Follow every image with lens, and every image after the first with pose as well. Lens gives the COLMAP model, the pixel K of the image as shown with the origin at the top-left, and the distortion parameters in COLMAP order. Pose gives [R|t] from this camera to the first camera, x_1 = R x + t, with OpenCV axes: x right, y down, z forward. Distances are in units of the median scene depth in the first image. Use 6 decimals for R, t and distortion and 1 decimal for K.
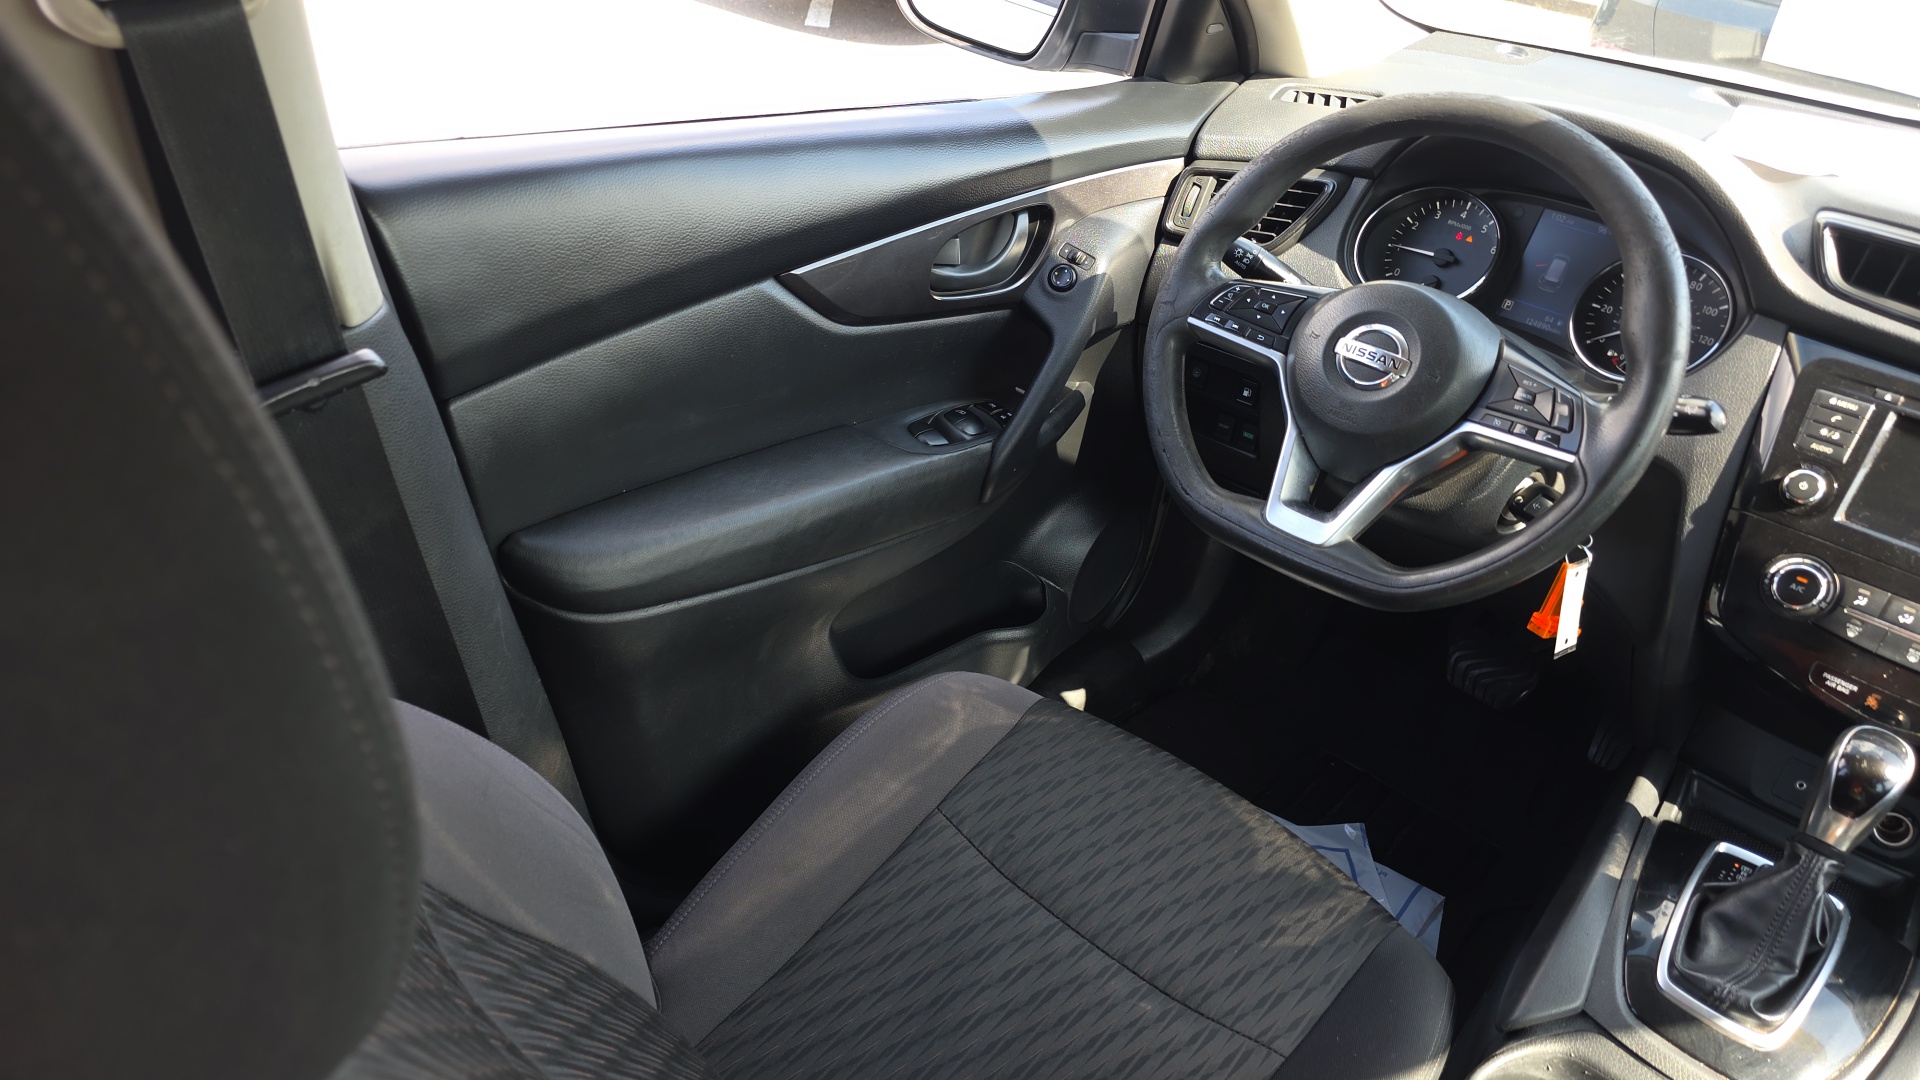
lens RADIAL K [[1290.8, 0, 941.9], [0, 1290.8, 545.8], [0, 0, 1]] dist [0.070804, -0.067655]
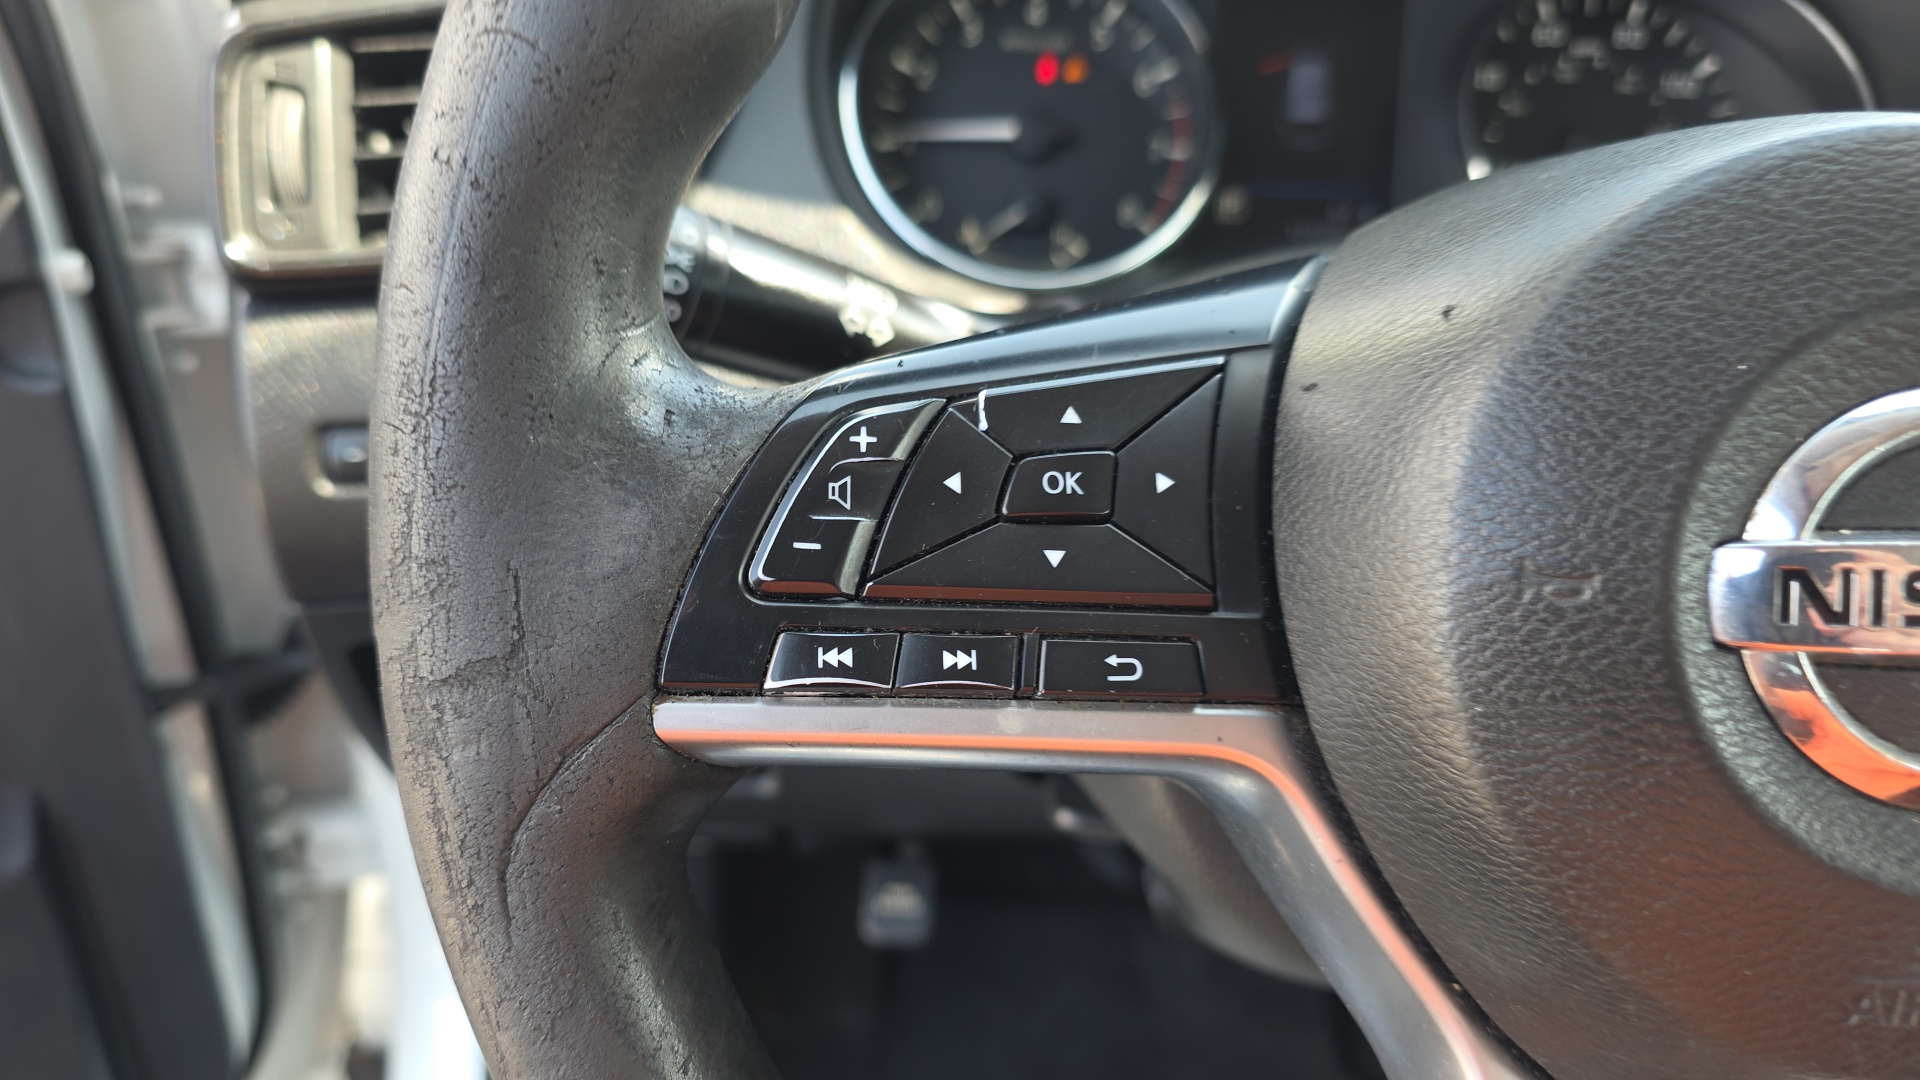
lens RADIAL K [[1384.5, 0, 958.7], [0, 1384.5, 564.6], [0, 0, 1]] dist [0.003292, -0.052992]
pose [[0.759153, -0.392033, 0.519612, 0.144002], [0.393973, 0.912195, 0.112632, -0.203127], [-0.518143, 0.119209, 0.846946, 0.867786]]
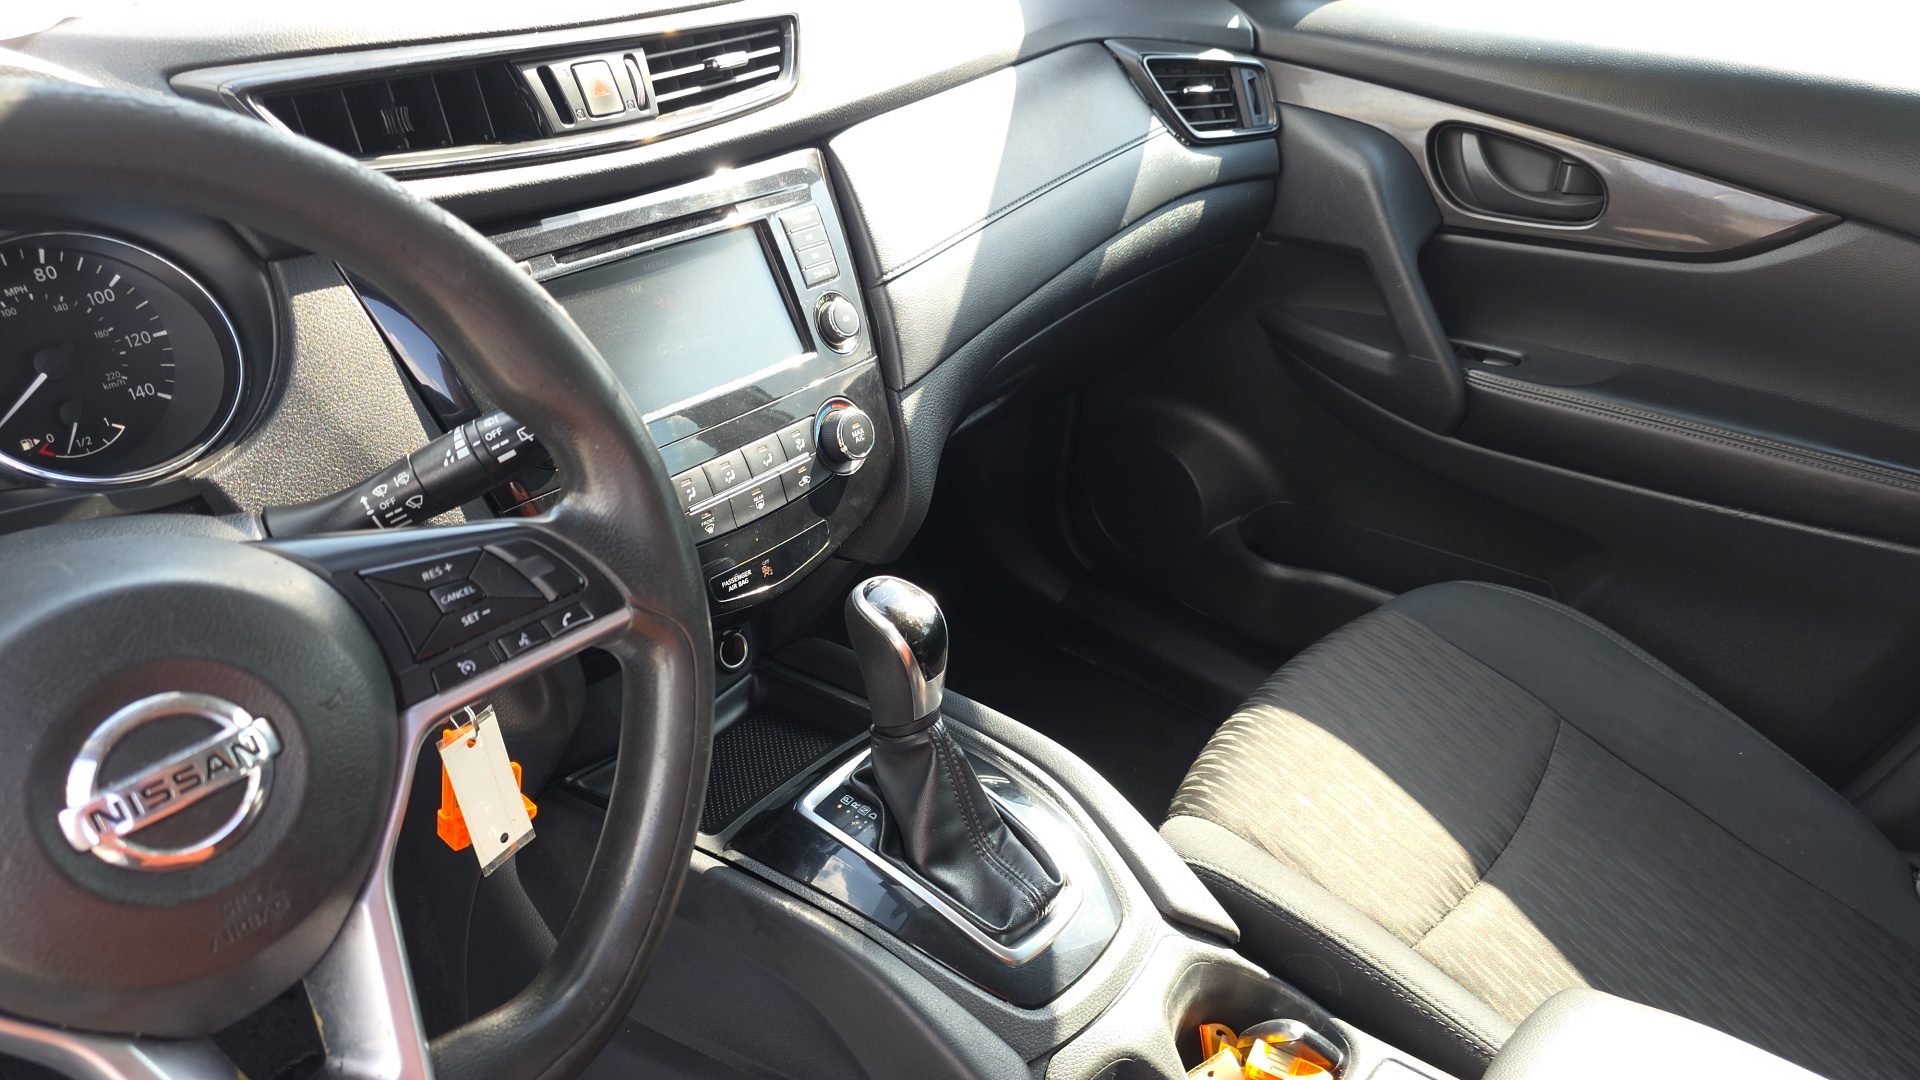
lens RADIAL K [[1300.7, 0, 960.0], [0, 1300.7, 540.0], [0, 0, 1]] dist [0.046035, -0.058053]
pose [[-0.035081, -0.618722, 0.784827, 0.056114], [0.464561, 0.685210, 0.560954, -0.287822], [-0.884846, 0.384279, 0.263396, 0.624119]]
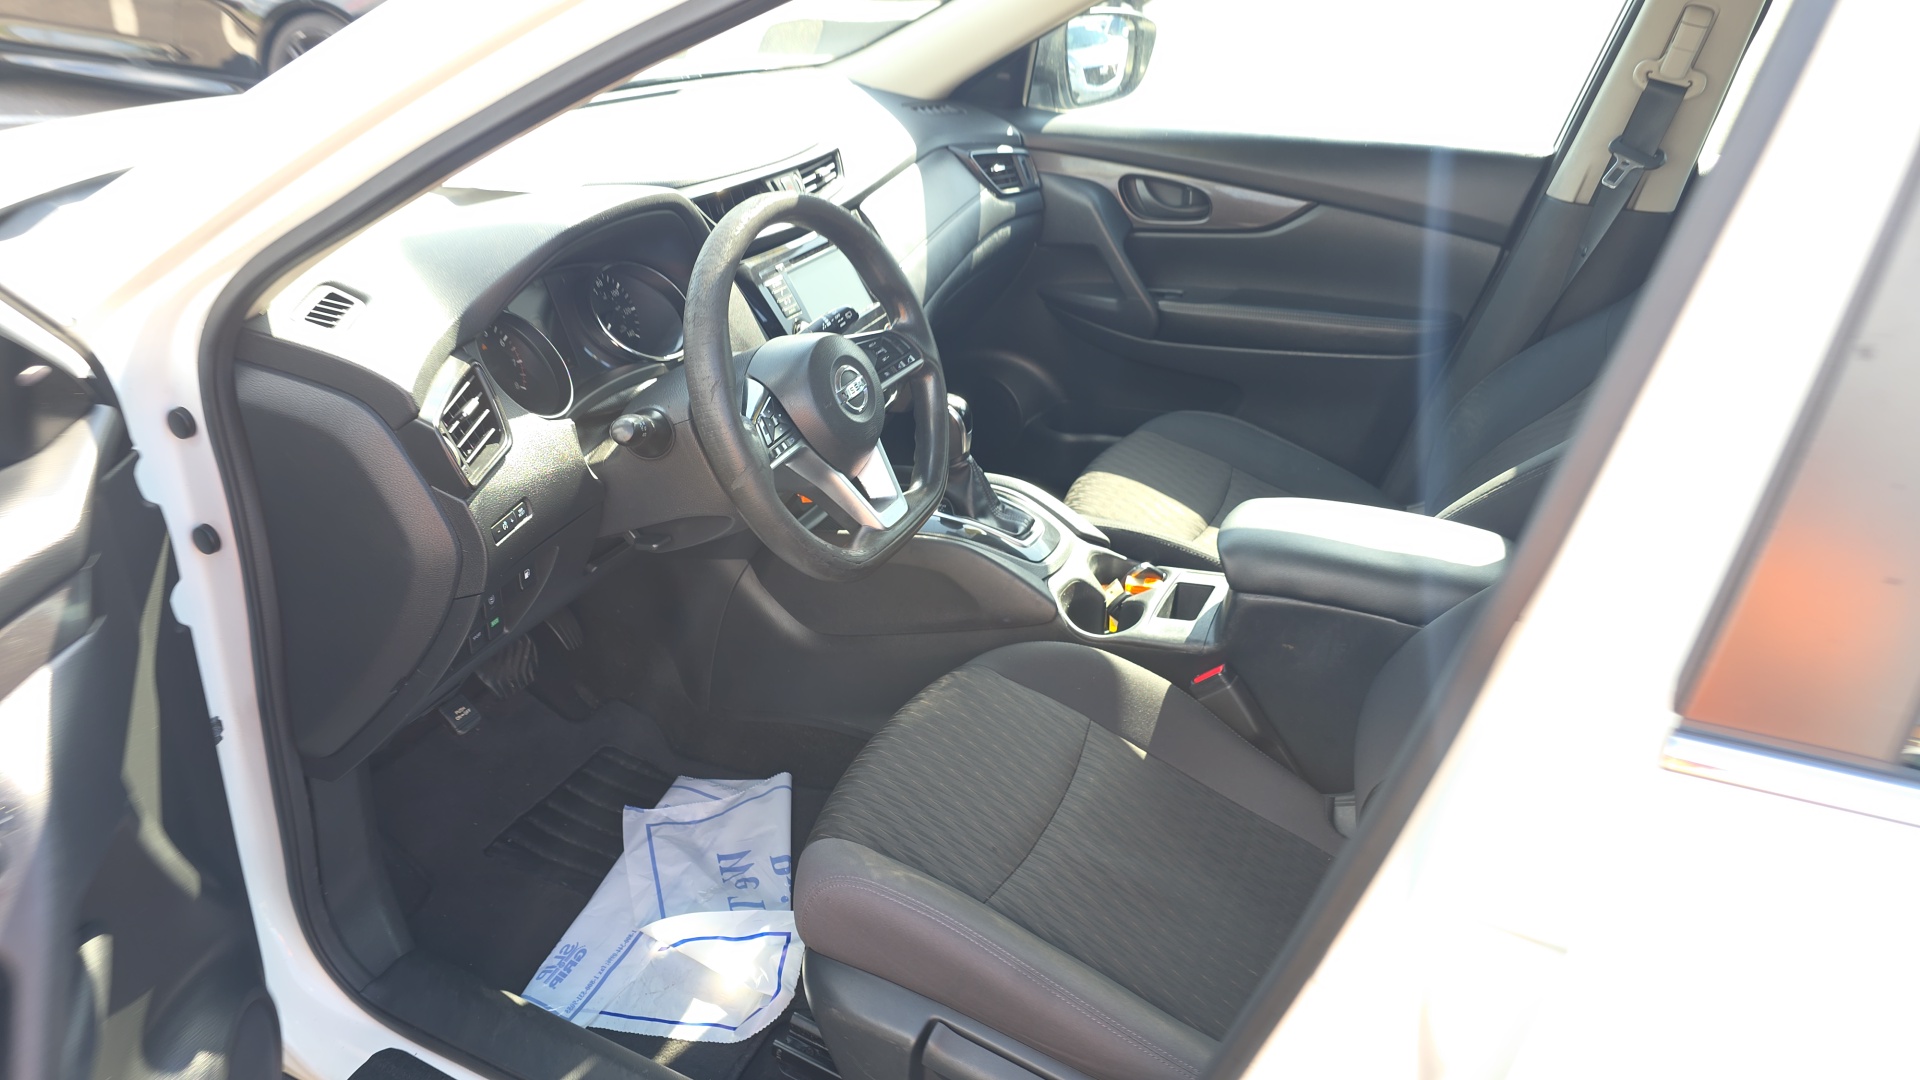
lens RADIAL K [[1275.6, 0, 897.2], [0, 1275.6, 531.8], [0, 0, 1]] dist [-0.004231, -0.001920]
pose [[-0.263715, -0.547731, 0.794006, -0.744874], [0.453053, 0.656370, 0.603259, -0.762296], [-0.851585, 0.518815, 0.075056, 0.884794]]
